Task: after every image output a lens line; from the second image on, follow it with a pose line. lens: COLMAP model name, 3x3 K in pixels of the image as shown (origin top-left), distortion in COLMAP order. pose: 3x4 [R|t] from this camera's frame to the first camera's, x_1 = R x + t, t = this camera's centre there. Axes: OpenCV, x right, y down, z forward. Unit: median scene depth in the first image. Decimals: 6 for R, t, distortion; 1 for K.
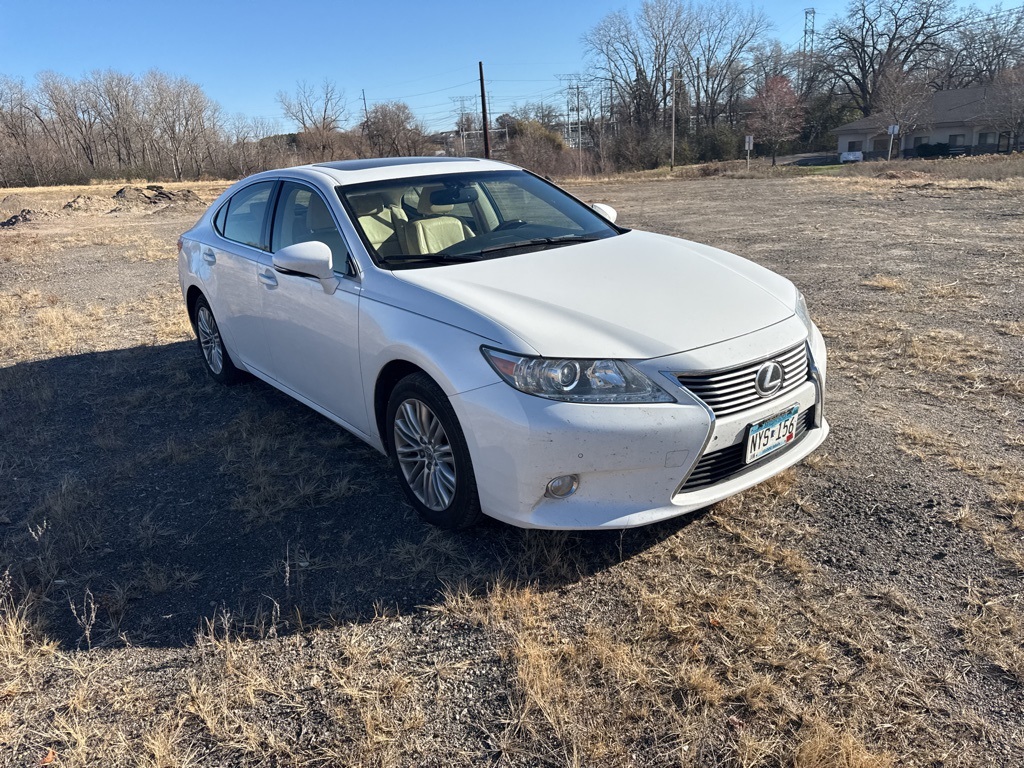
lens RADIAL K [[732.1, 0, 505.3], [0, 732.1, 384.6], [0, 0, 1]] dist [0.023180, -0.023902]
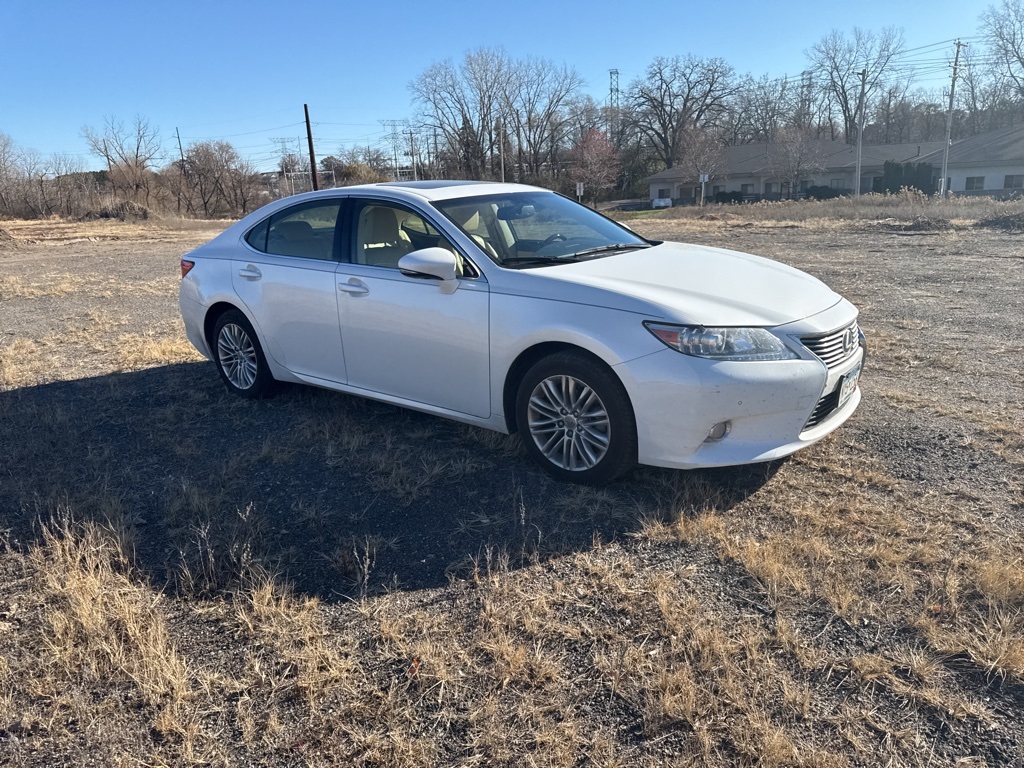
lens RADIAL K [[728.5, 0, 505.7], [0, 728.5, 387.8], [0, 0, 1]] dist [0.044572, -0.053441]
pose [[0.973025, -0.046191, 0.226029, -0.224350], [0.057658, 0.997349, -0.044394, 0.040911], [-0.223379, 0.056229, 0.973108, -0.053998]]
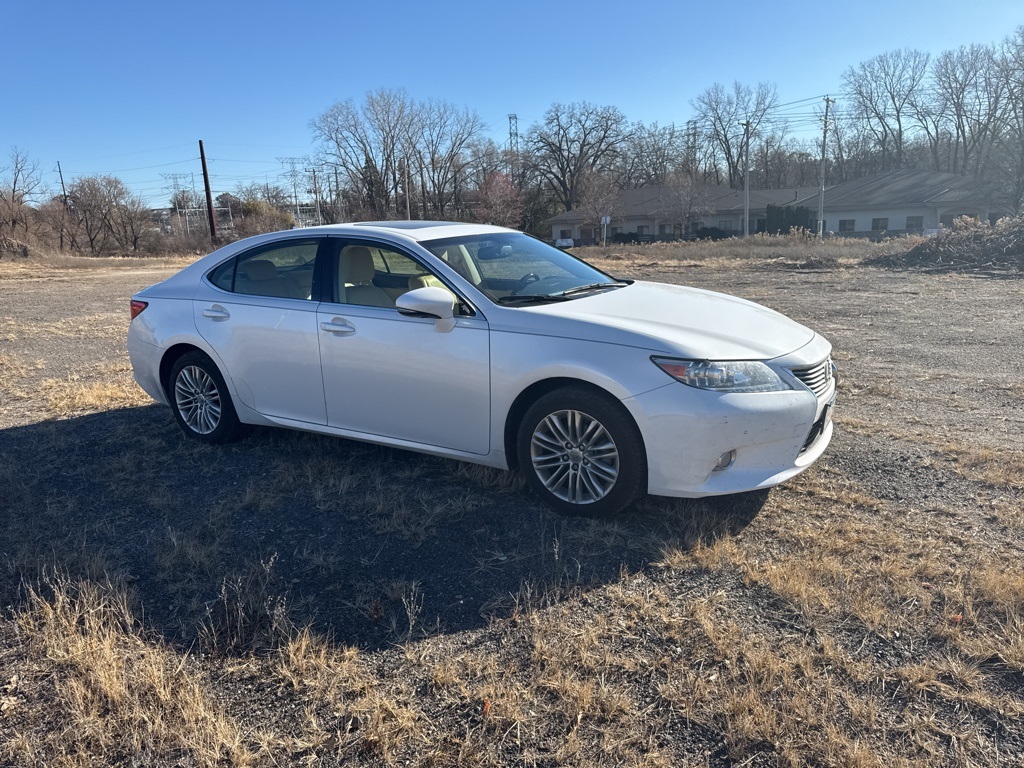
lens RADIAL K [[728.5, 0, 505.7], [0, 728.5, 387.8], [0, 0, 1]] dist [0.044572, -0.053441]
pose [[0.934349, -0.055279, 0.352047, -0.299299], [0.090652, 0.992267, -0.084786, 0.035605], [-0.344637, 0.111133, 0.932134, -0.037167]]
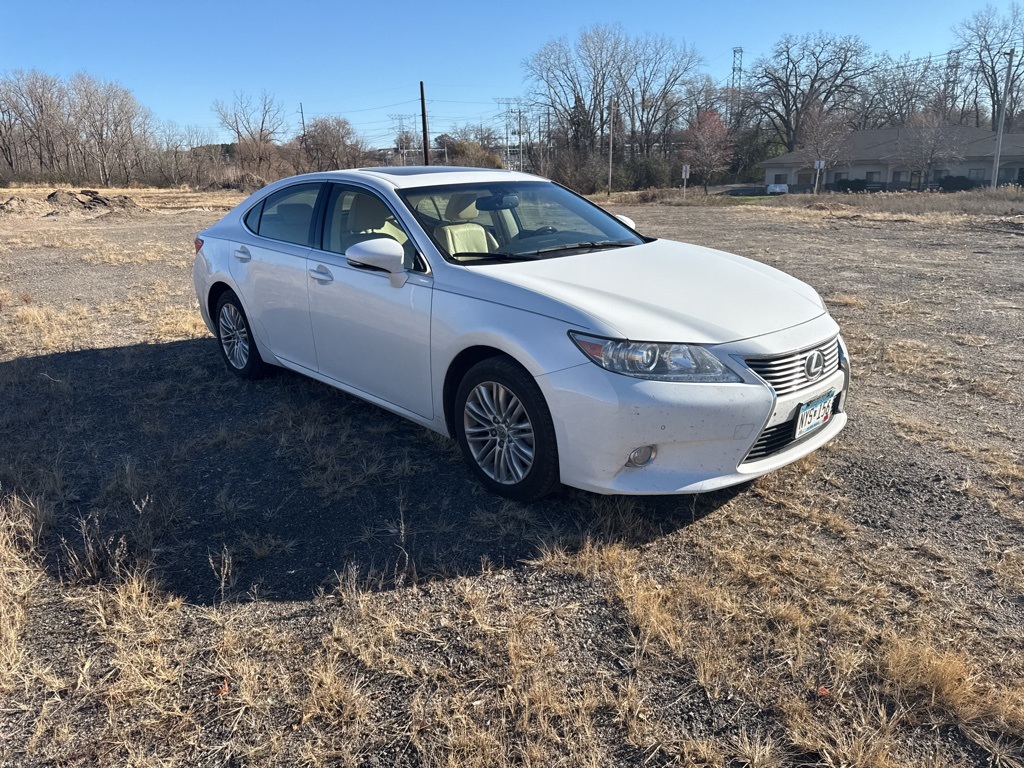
lens RADIAL K [[732.1, 0, 505.3], [0, 732.1, 384.6], [0, 0, 1]] dist [0.023180, -0.023902]
pose [[0.995773, 0.013682, 0.090818, -0.096297], [-0.011321, 0.999586, -0.026458, 0.025033], [-0.091143, 0.025318, 0.995516, -0.043654]]
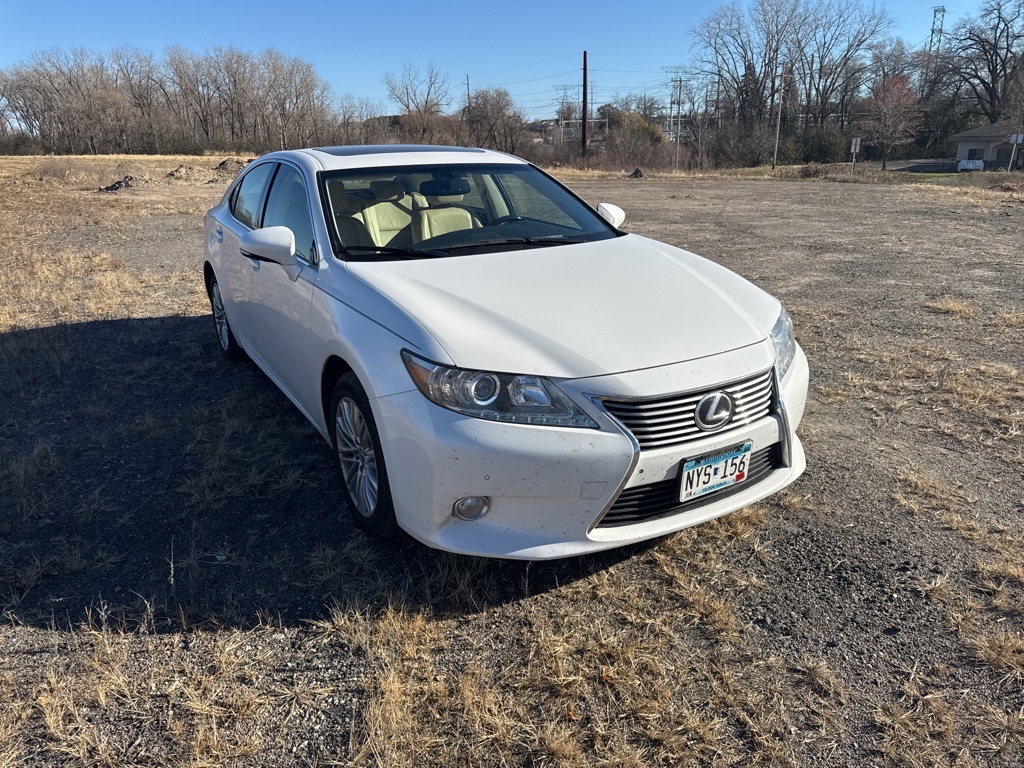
lens RADIAL K [[734.1, 0, 506.2], [0, 734.1, 371.2], [0, 0, 1]] dist [0.015056, -0.012434]
pose [[0.990624, 0.081295, -0.109801, 0.085427], [-0.081580, 0.996665, 0.001903, -0.015637], [0.109589, 0.007073, 0.993952, 0.032487]]
